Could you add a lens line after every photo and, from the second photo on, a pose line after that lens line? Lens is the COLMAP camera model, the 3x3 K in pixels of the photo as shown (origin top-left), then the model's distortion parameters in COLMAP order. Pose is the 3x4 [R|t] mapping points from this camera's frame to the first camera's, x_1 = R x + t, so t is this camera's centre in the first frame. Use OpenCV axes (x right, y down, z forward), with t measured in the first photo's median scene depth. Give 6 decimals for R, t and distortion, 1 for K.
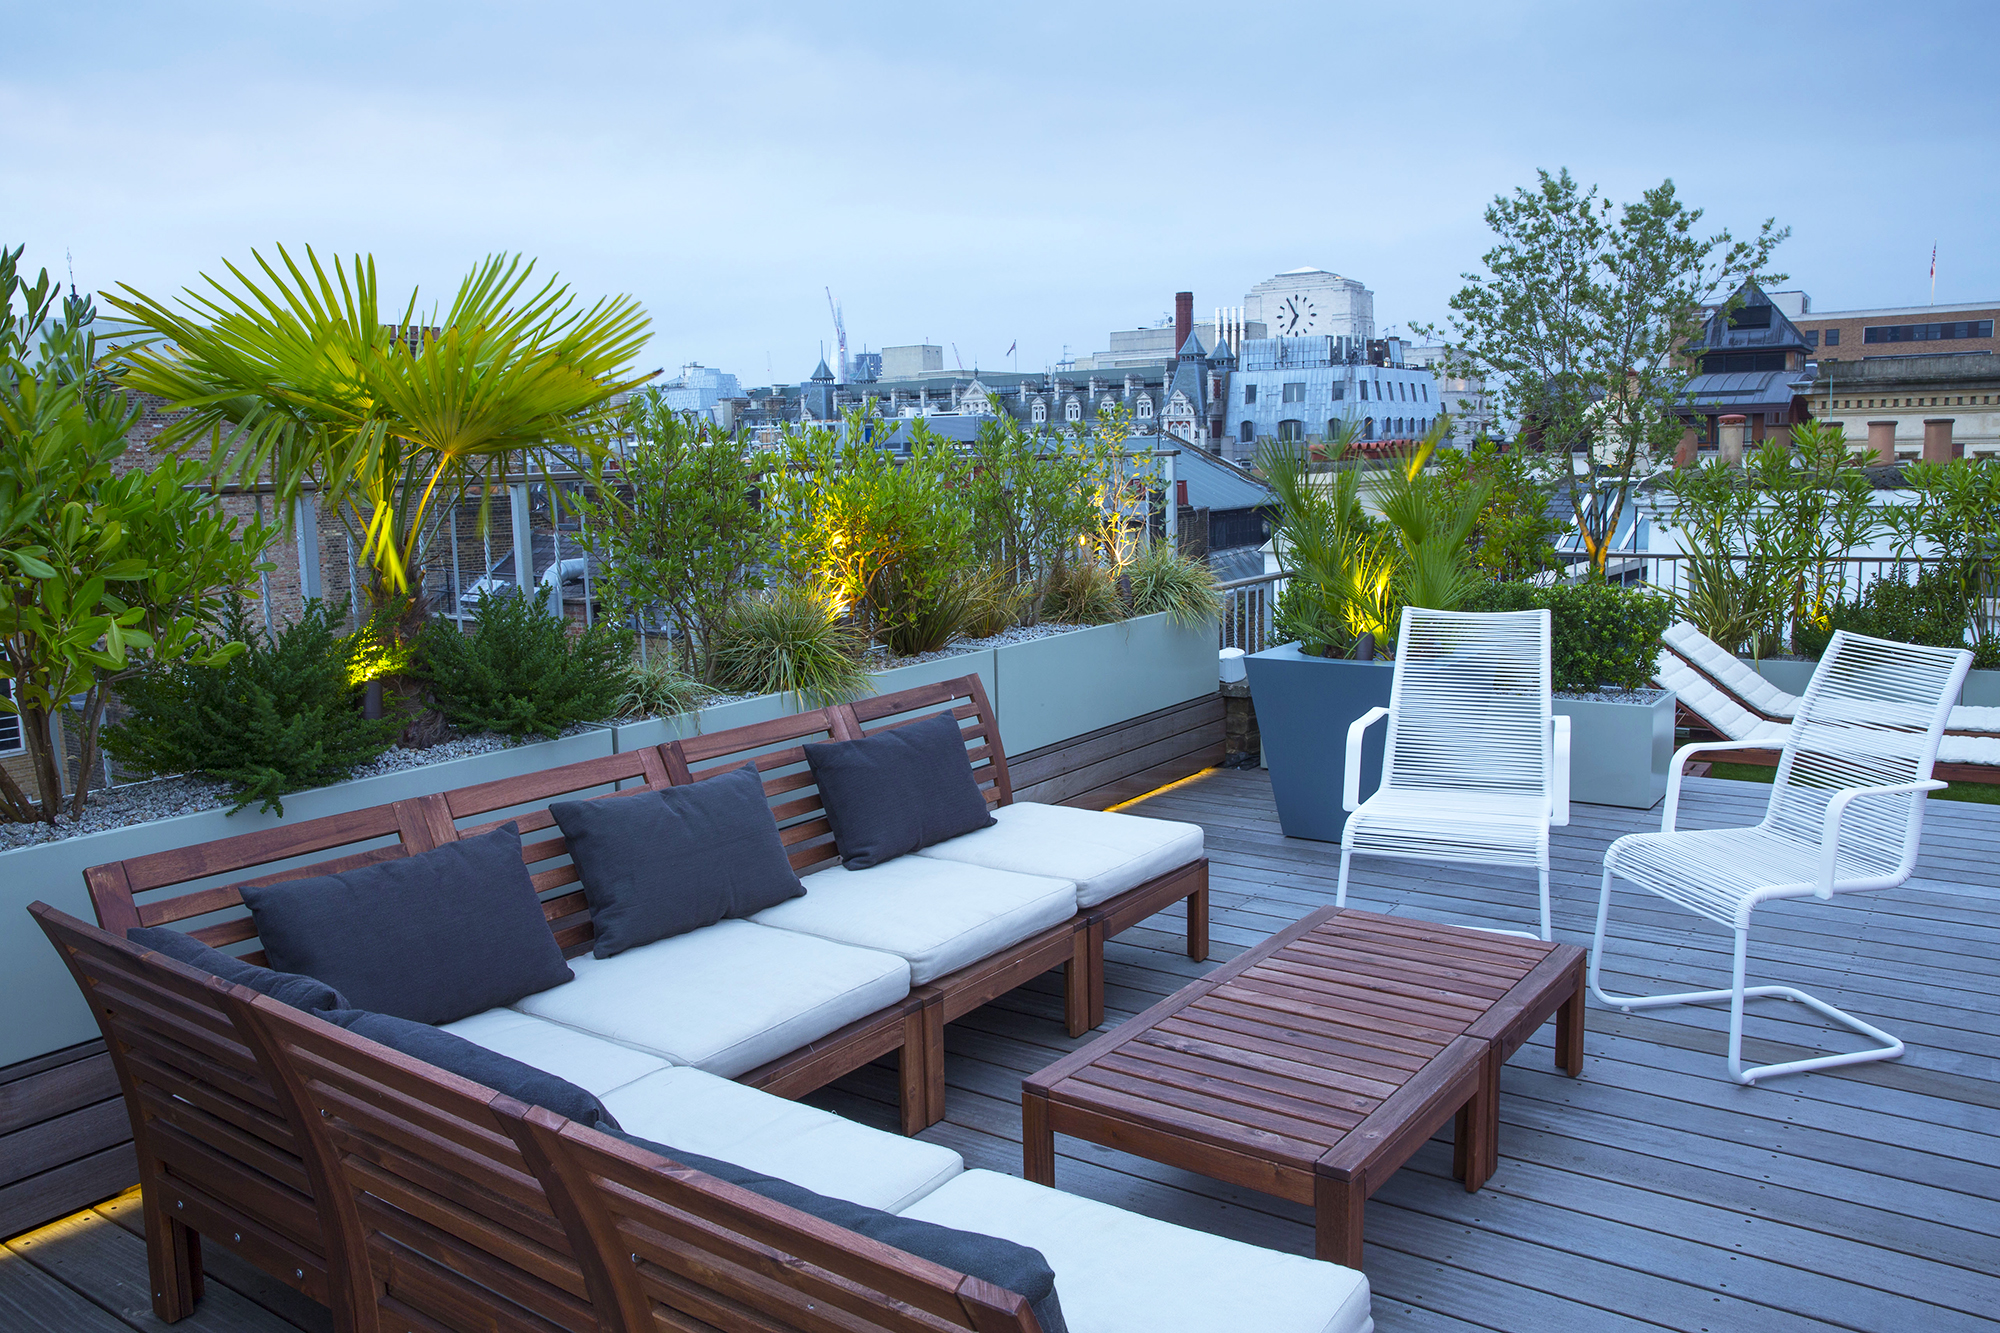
lens RADIAL K [[1512.3, 0, 1000.0], [0, 1512.3, 666.5], [0, 0, 1]] dist [-0.090830, 0.098188]
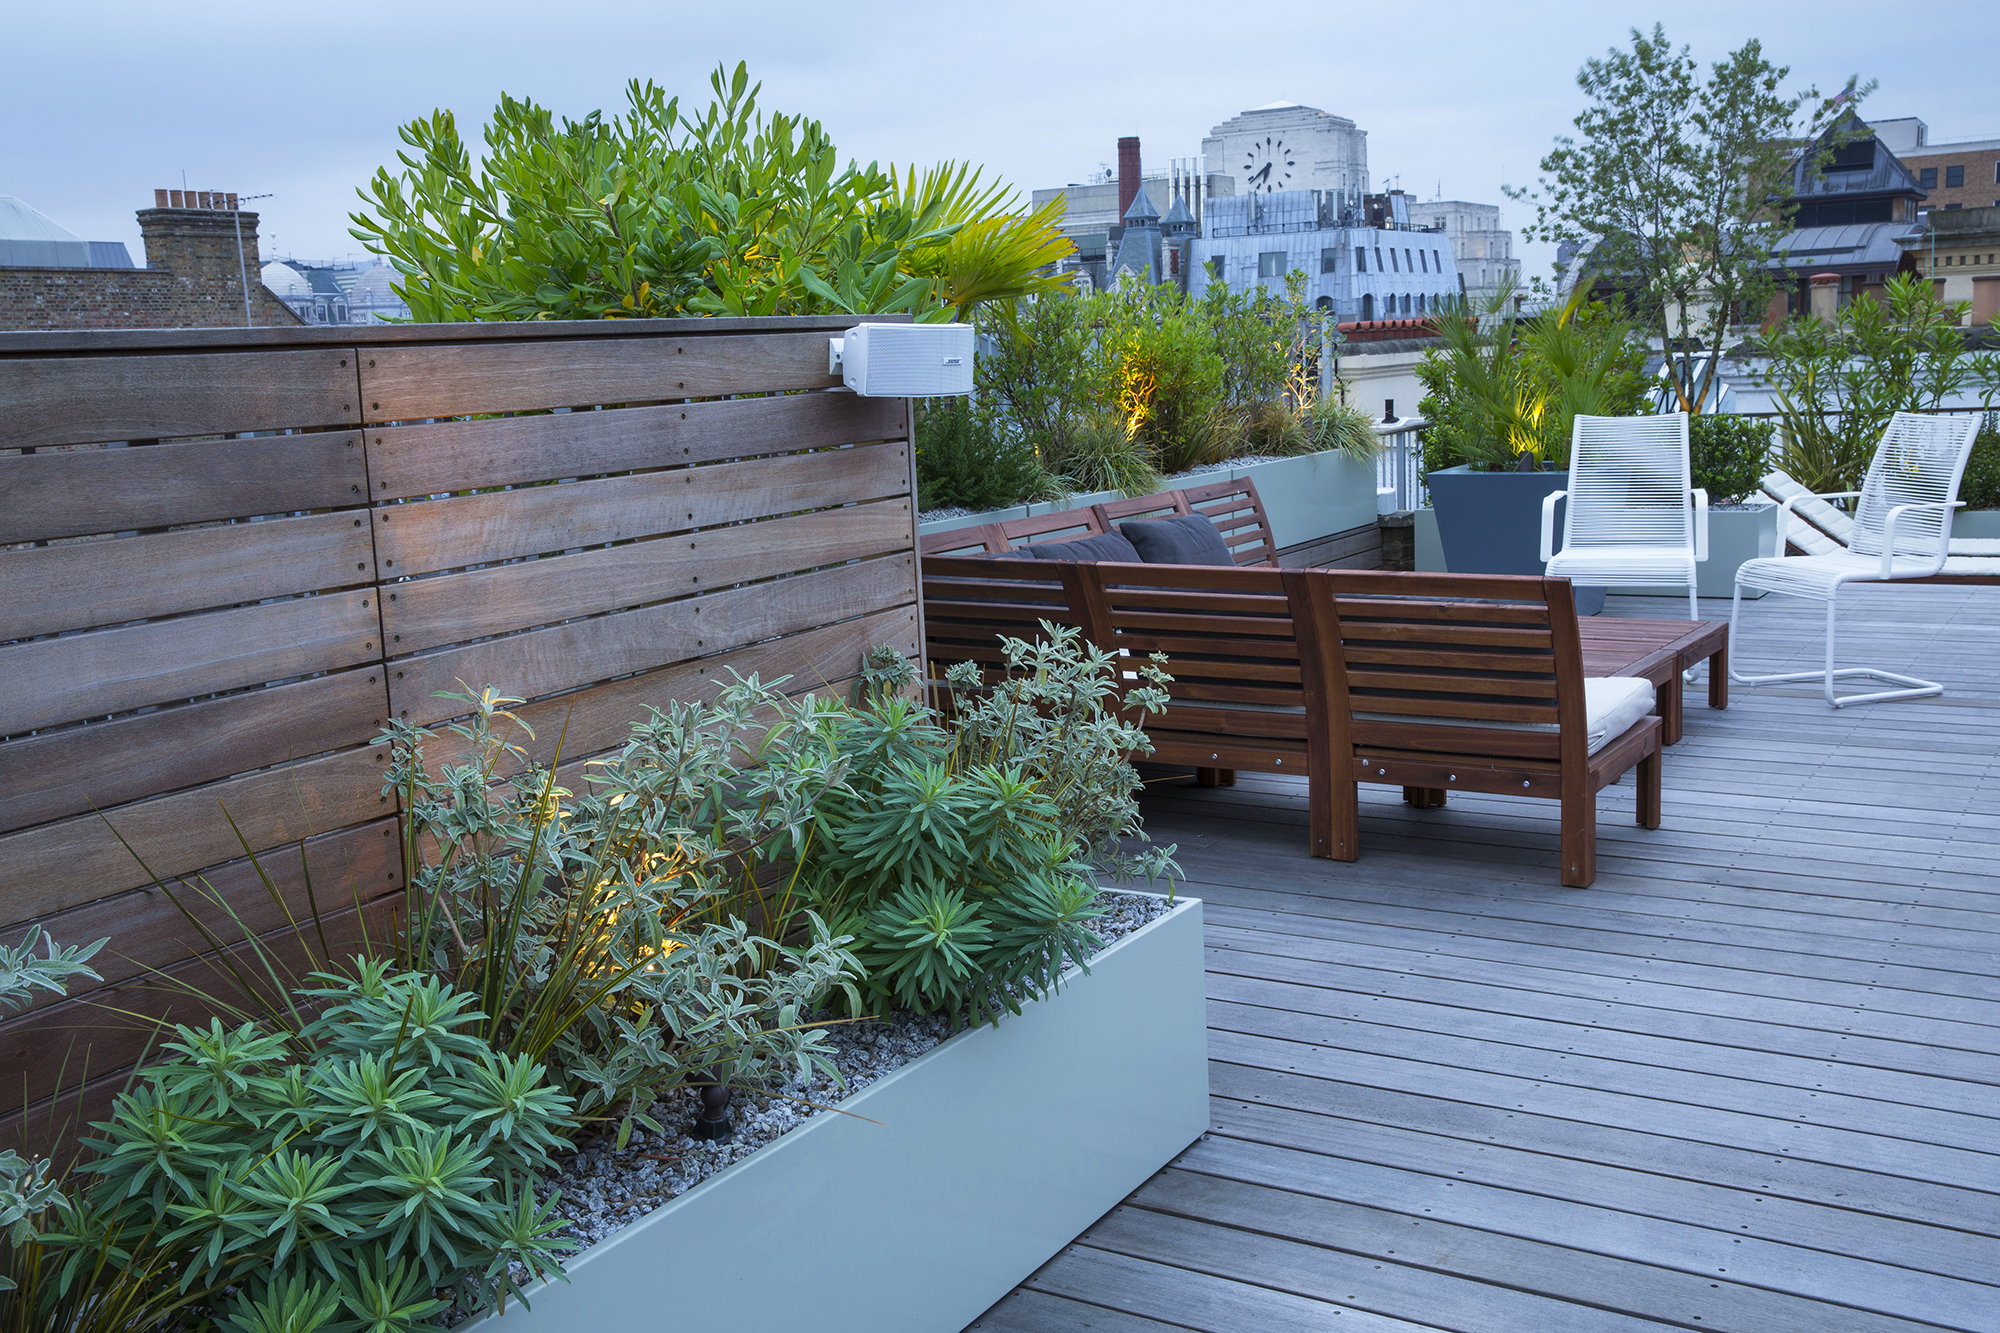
lens RADIAL K [[1996.6, 0, 1000.0], [0, 1996.6, 666.5], [0, 0, 1]] dist [-0.017675, 0.124247]
pose [[0.997691, -0.027602, 0.062053, -0.157073], [0.026621, 0.999508, 0.016581, 0.061733], [-0.062481, -0.014891, 0.997935, -0.324609]]
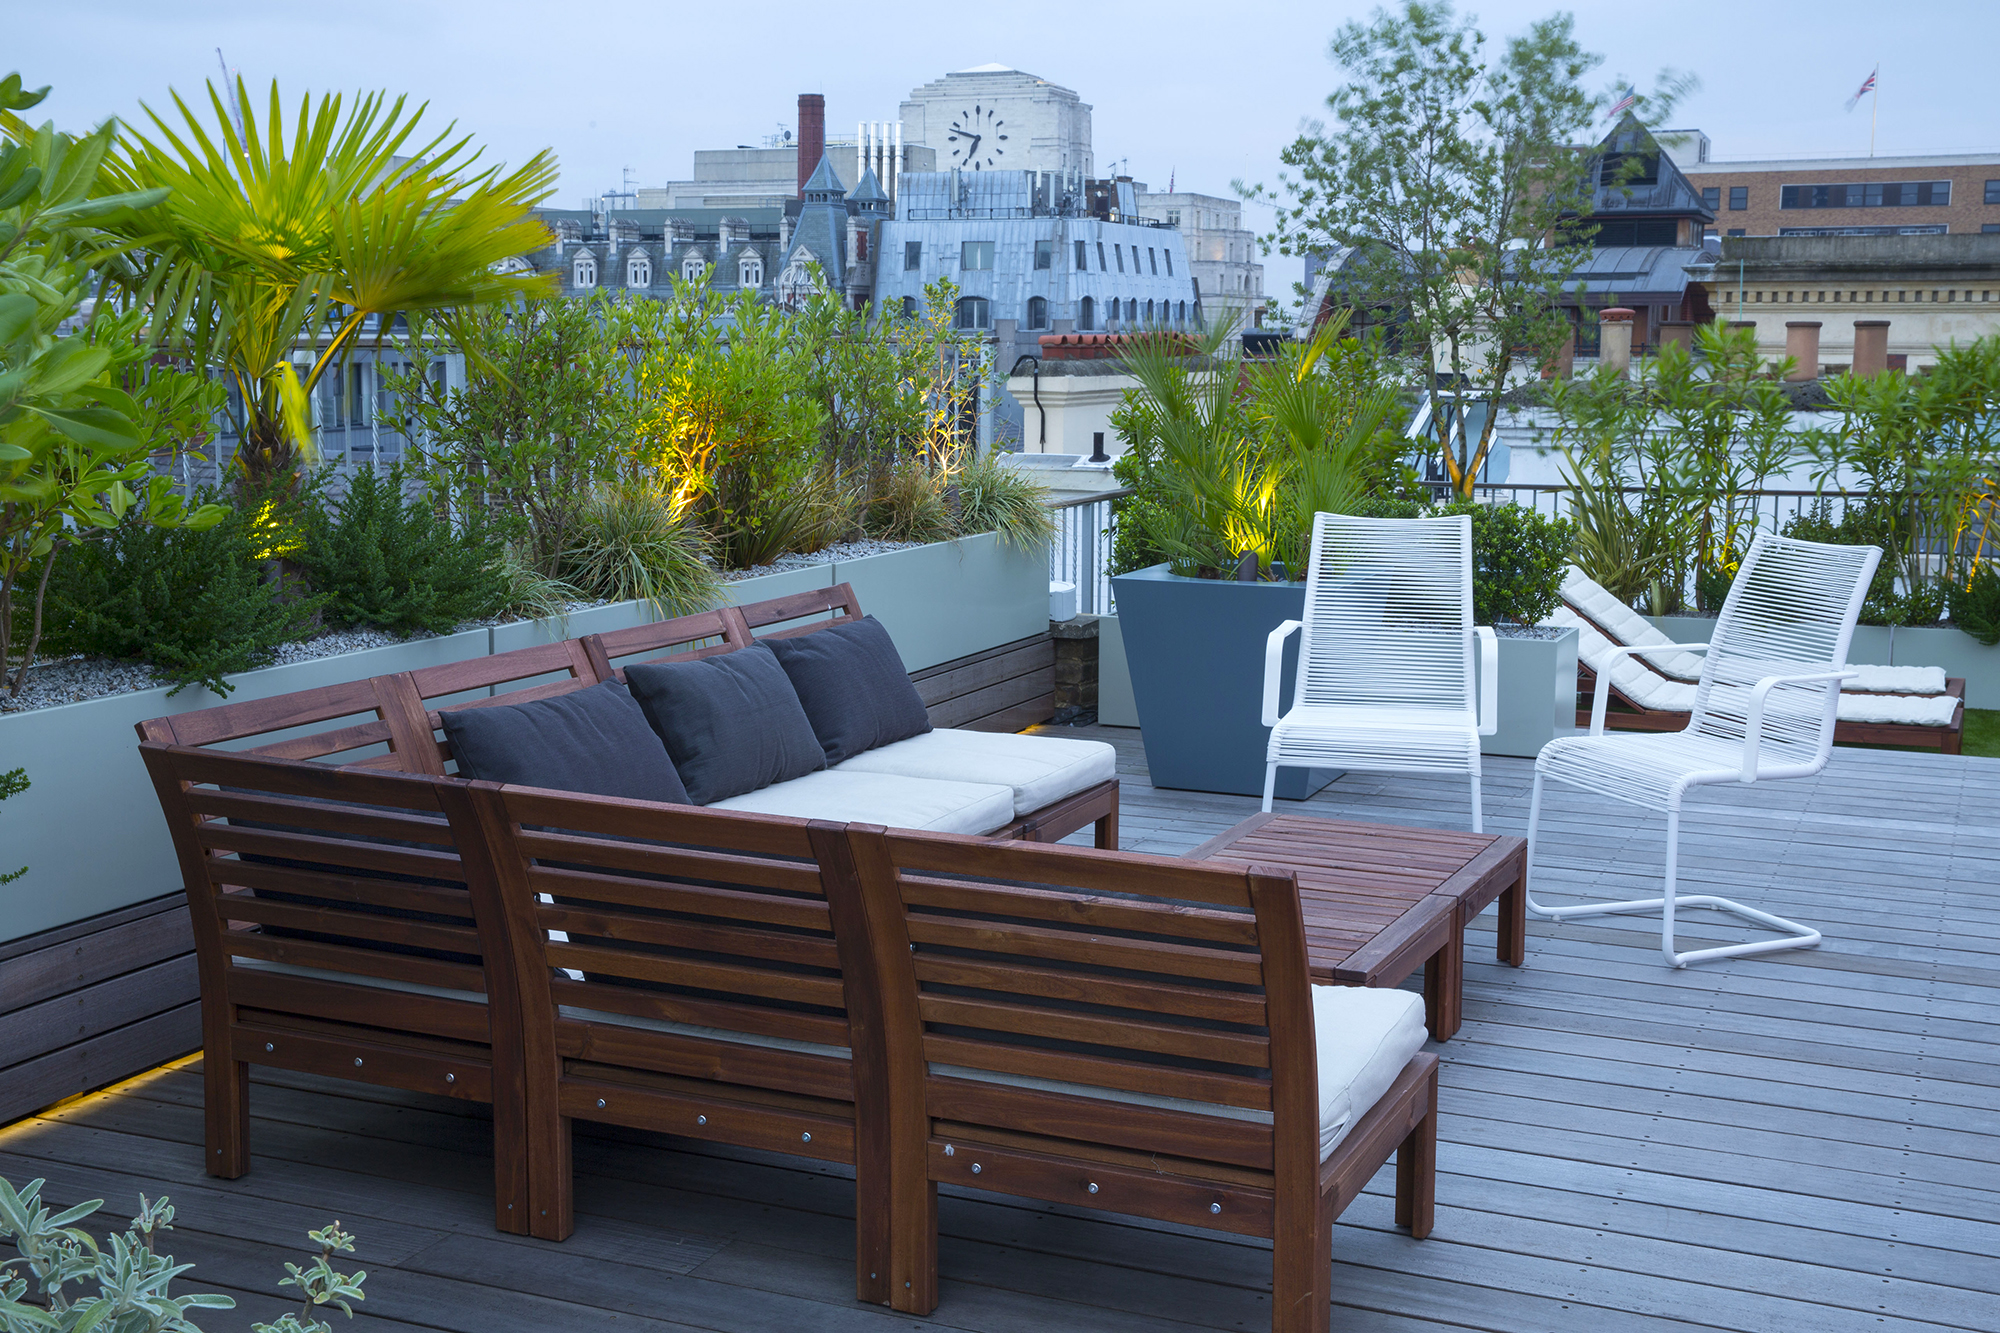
lens RADIAL K [[2351.2, 0, 1000.0], [0, 2351.2, 666.5], [0, 0, 1]] dist [0.050610, 0.032683]
pose [[0.978062, 0.002125, 0.208305, -0.099211], [-0.001380, 0.999992, -0.003723, 0.026917], [-0.208311, 0.003354, 0.978057, -0.167811]]
